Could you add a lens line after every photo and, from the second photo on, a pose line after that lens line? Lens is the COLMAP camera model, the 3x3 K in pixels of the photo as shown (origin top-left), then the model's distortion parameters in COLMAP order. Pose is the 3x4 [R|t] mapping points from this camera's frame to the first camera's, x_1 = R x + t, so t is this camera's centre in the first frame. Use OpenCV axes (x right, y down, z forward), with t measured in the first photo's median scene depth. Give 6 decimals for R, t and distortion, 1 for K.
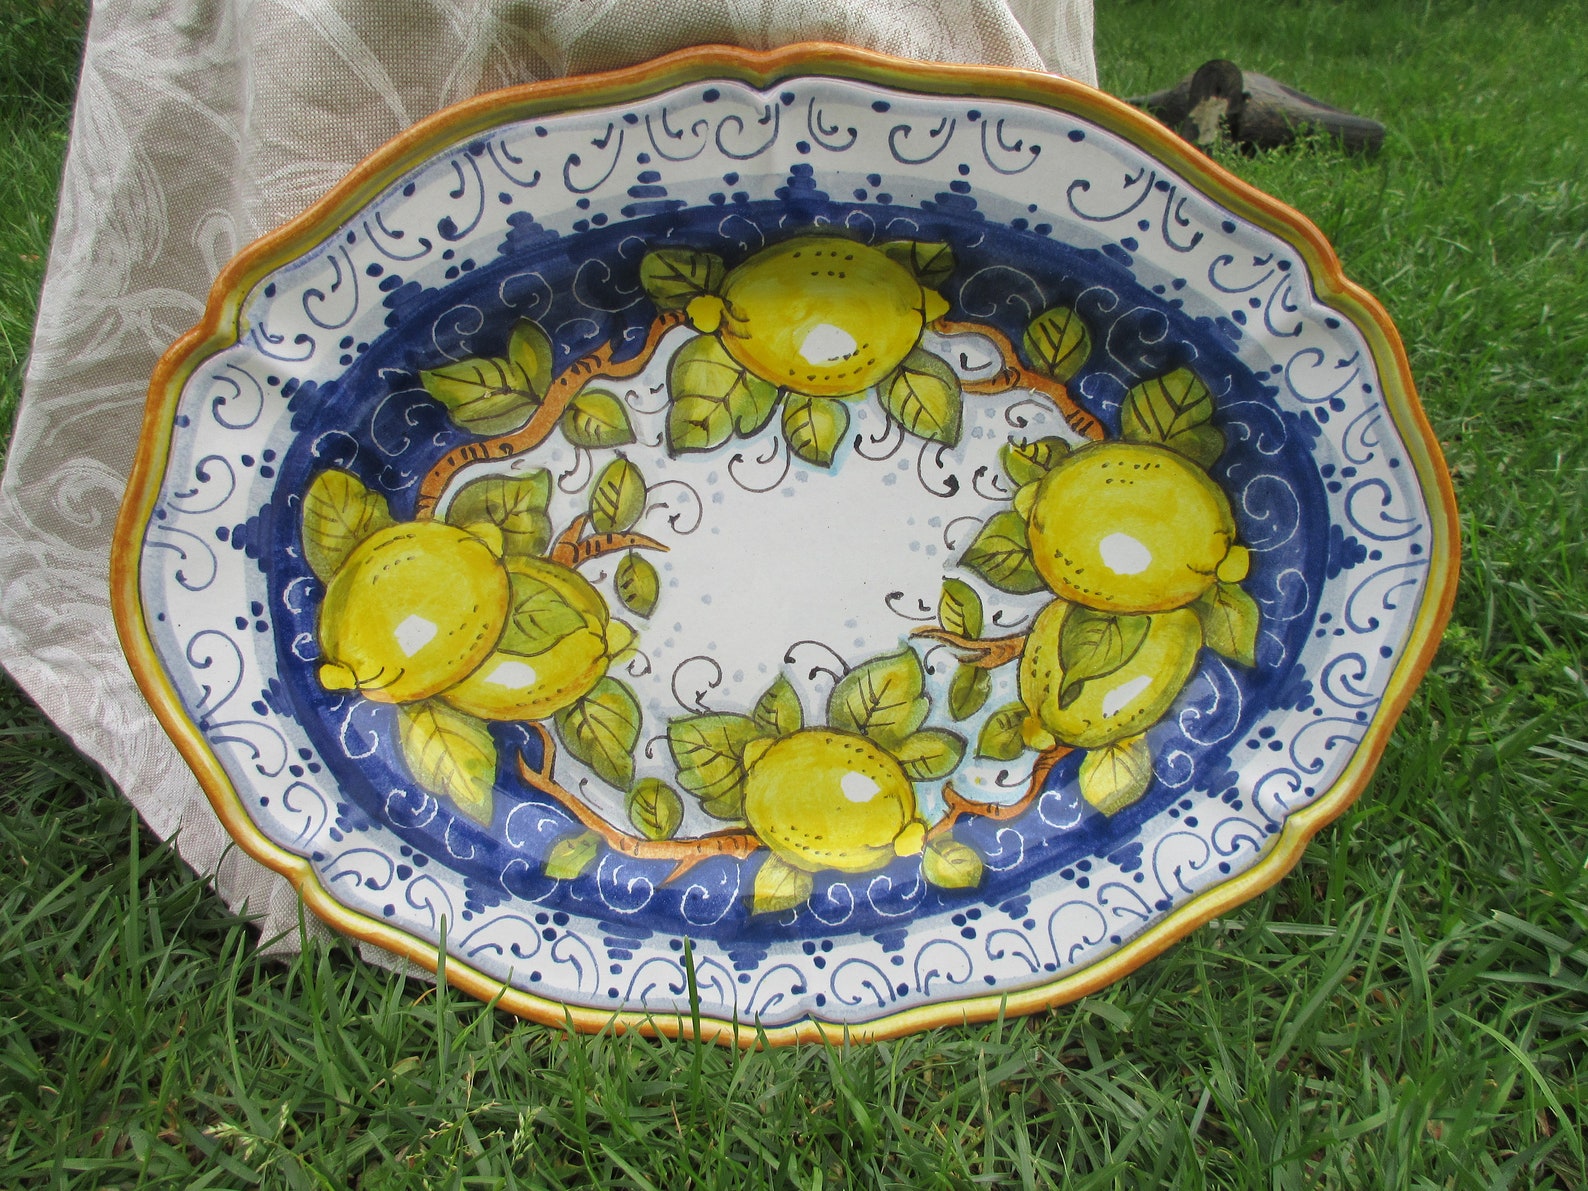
lens RADIAL K [[1175.5, 0, 794.1], [0, 1175.5, 597.0], [0, 0, 1]] dist [0.007244, 0.002408]
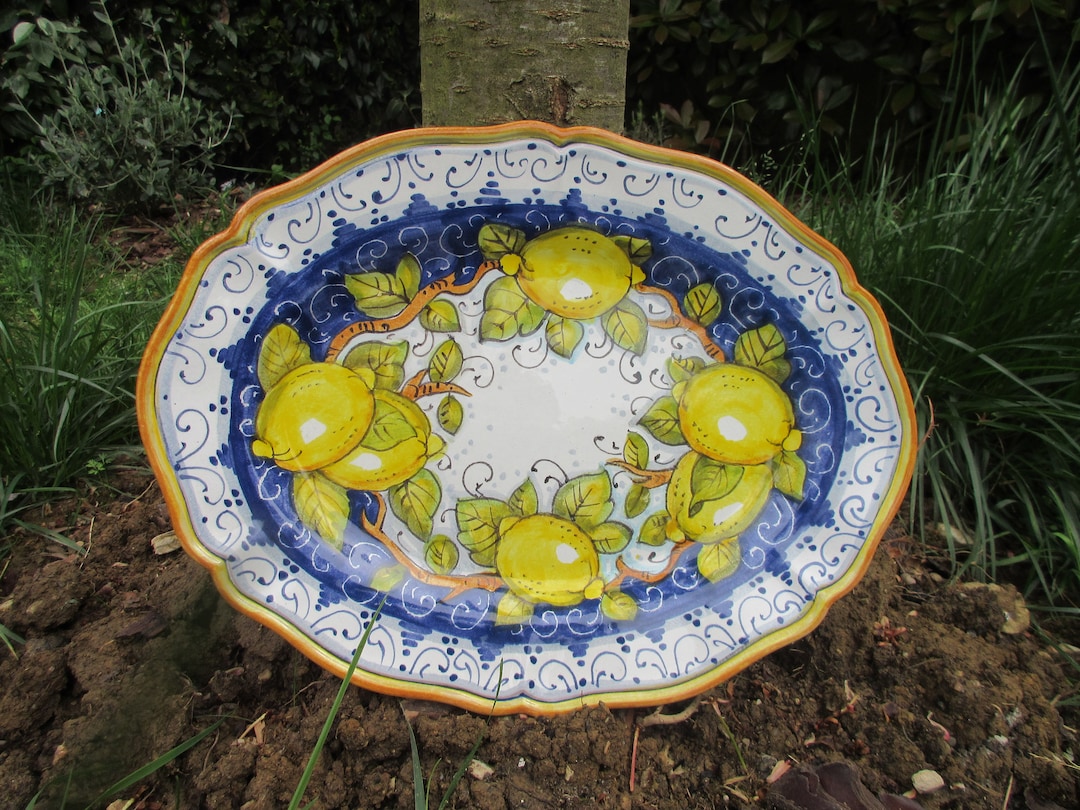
lens RADIAL K [[799.5, 0, 540.1], [0, 799.5, 404.0], [0, 0, 1]] dist [0.007244, 0.002408]
pose [[0.991726, 0.110483, 0.065375, -0.083519], [-0.096422, 0.977261, -0.188849, 0.182716], [-0.084753, 0.180983, 0.979828, -0.145096]]
